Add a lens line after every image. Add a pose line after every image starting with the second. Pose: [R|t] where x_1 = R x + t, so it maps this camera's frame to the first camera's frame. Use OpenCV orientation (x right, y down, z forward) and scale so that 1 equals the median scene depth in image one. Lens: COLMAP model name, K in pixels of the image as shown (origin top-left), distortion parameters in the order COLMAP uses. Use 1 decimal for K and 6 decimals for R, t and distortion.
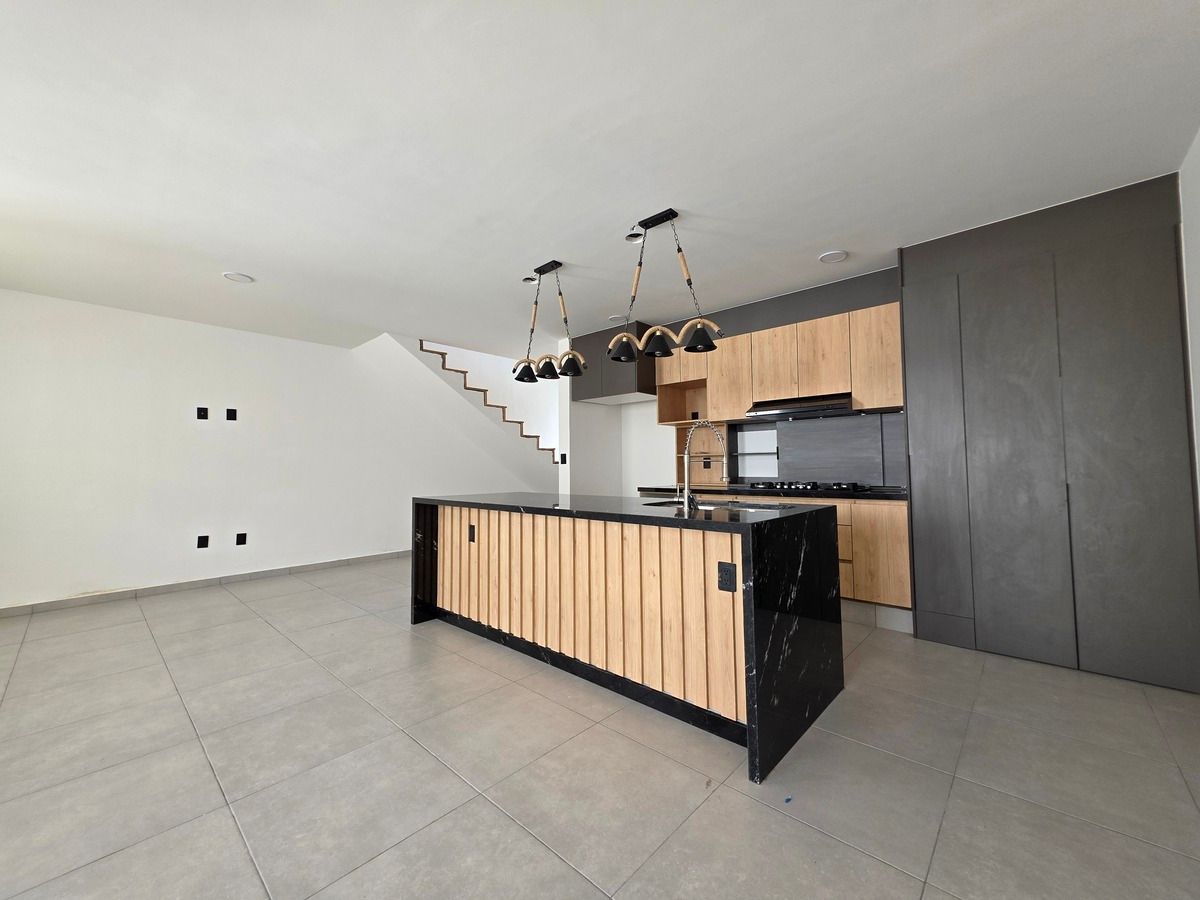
lens RADIAL K [[475.4, 0, 599.2], [0, 475.4, 447.6], [0, 0, 1]] dist [0.002821, -0.000052]
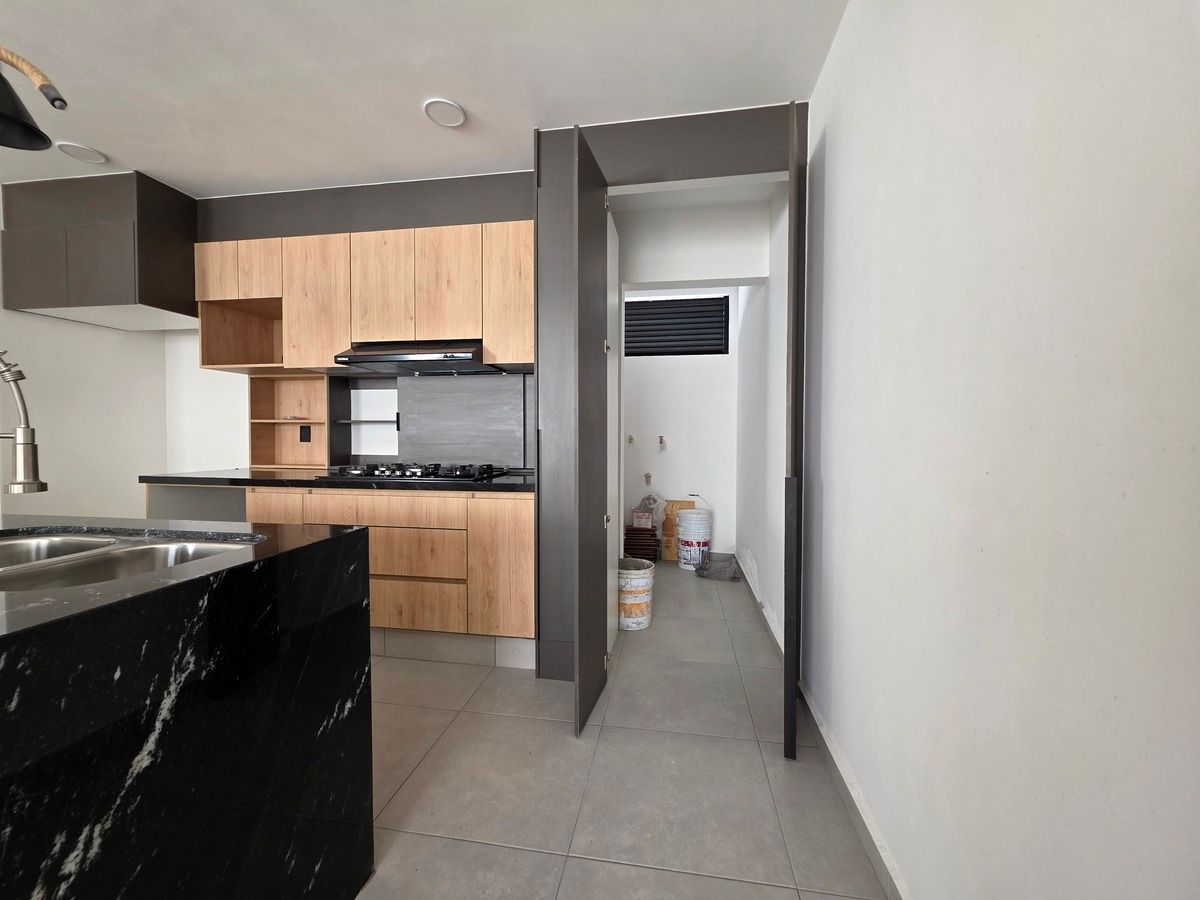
lens RADIAL K [[475.4, 0, 599.2], [0, 475.4, 447.6], [0, 0, 1]] dist [0.002821, -0.000052]
pose [[0.836095, -0.000765, 0.548584, 0.268878], [-0.035353, 0.997845, 0.055273, 0.000339], [-0.547444, -0.065607, 0.834266, 0.282208]]
